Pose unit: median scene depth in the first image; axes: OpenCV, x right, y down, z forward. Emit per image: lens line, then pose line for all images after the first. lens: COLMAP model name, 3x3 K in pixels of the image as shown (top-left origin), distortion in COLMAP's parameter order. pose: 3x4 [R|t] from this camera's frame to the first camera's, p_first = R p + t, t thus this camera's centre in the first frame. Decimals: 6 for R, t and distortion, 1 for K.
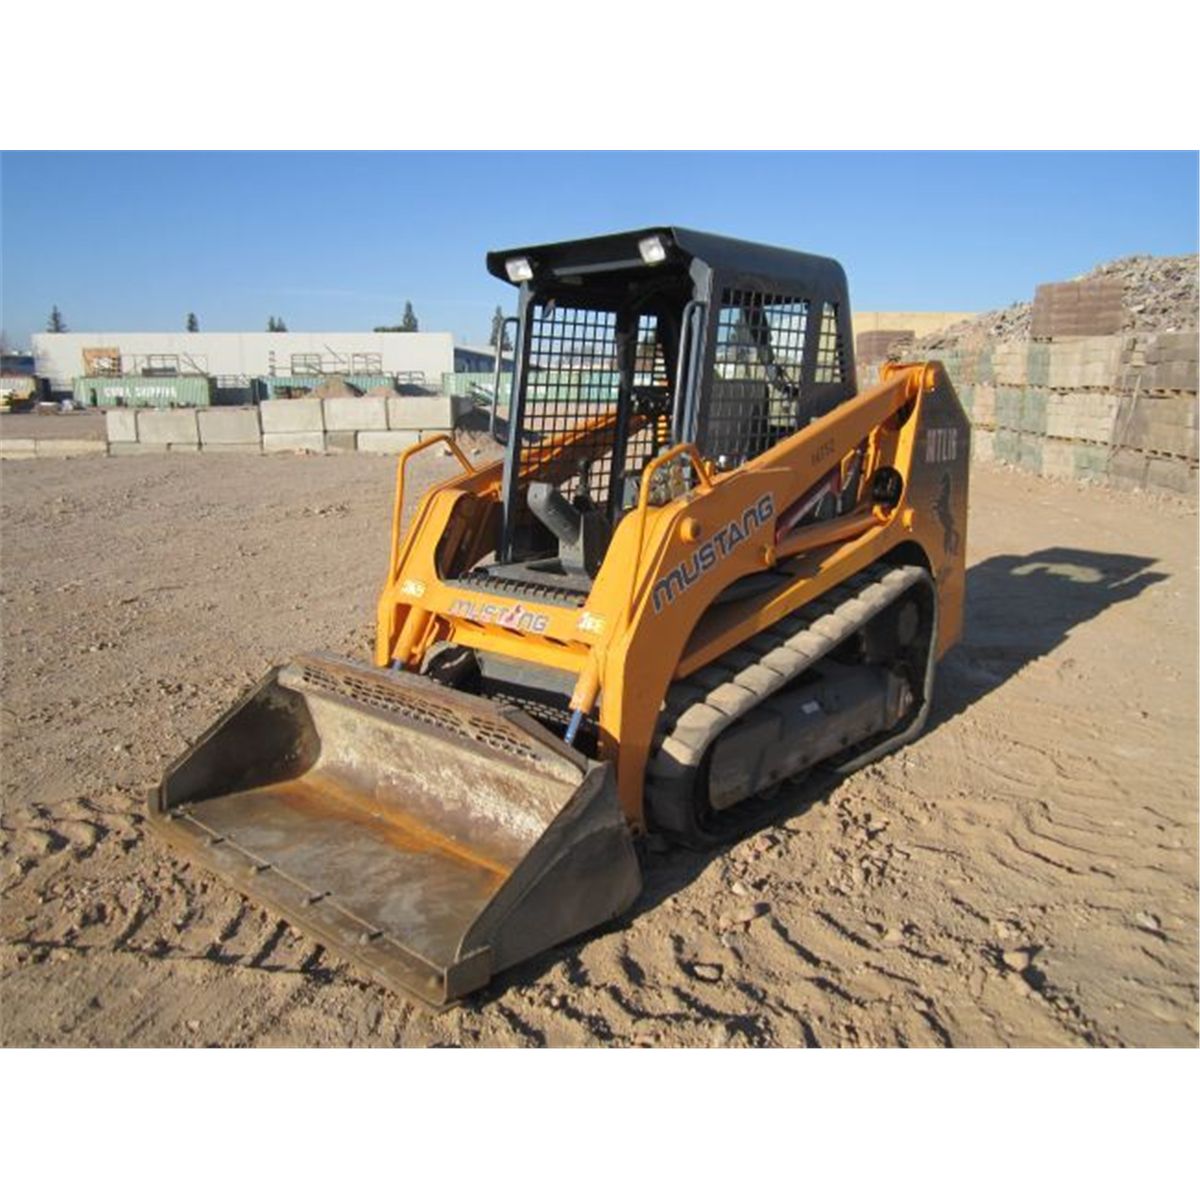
lens RADIAL K [[999.8, 0, 600.0], [0, 999.8, 600.0], [0, 0, 1]] dist [0.010583, 0.001314]
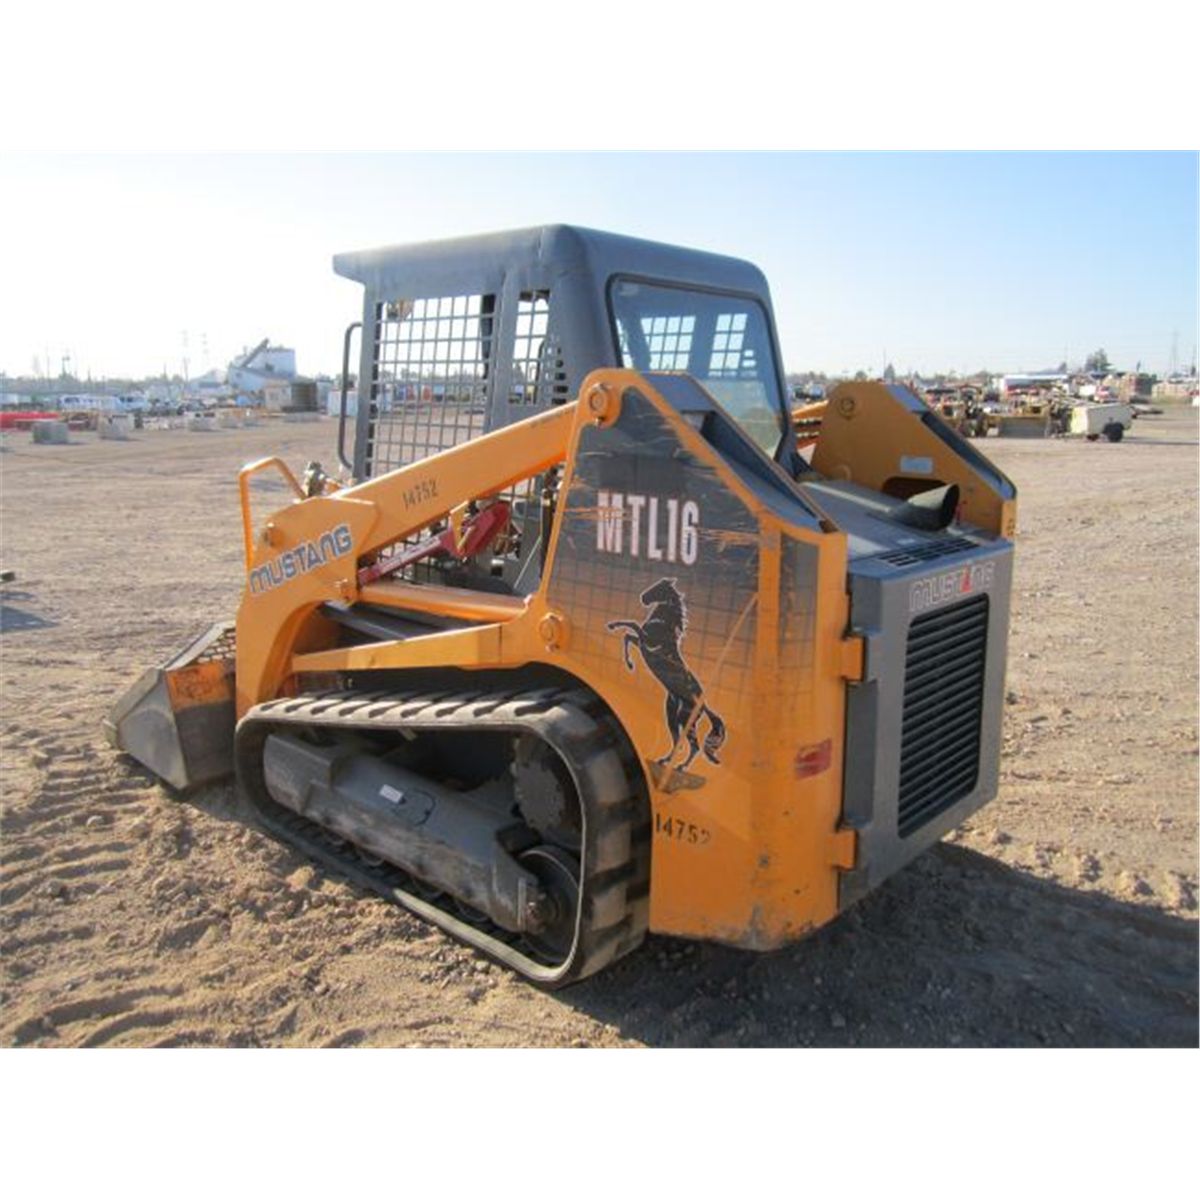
lens RADIAL K [[999.8, 0, 600.0], [0, 999.8, 600.0], [0, 0, 1]] dist [0.010583, 0.001314]
pose [[0.011444, 0.210948, -0.977430, 0.981409], [-0.213356, 0.955499, 0.203717, -0.250744], [0.976907, 0.206209, 0.055942, 1.075393]]
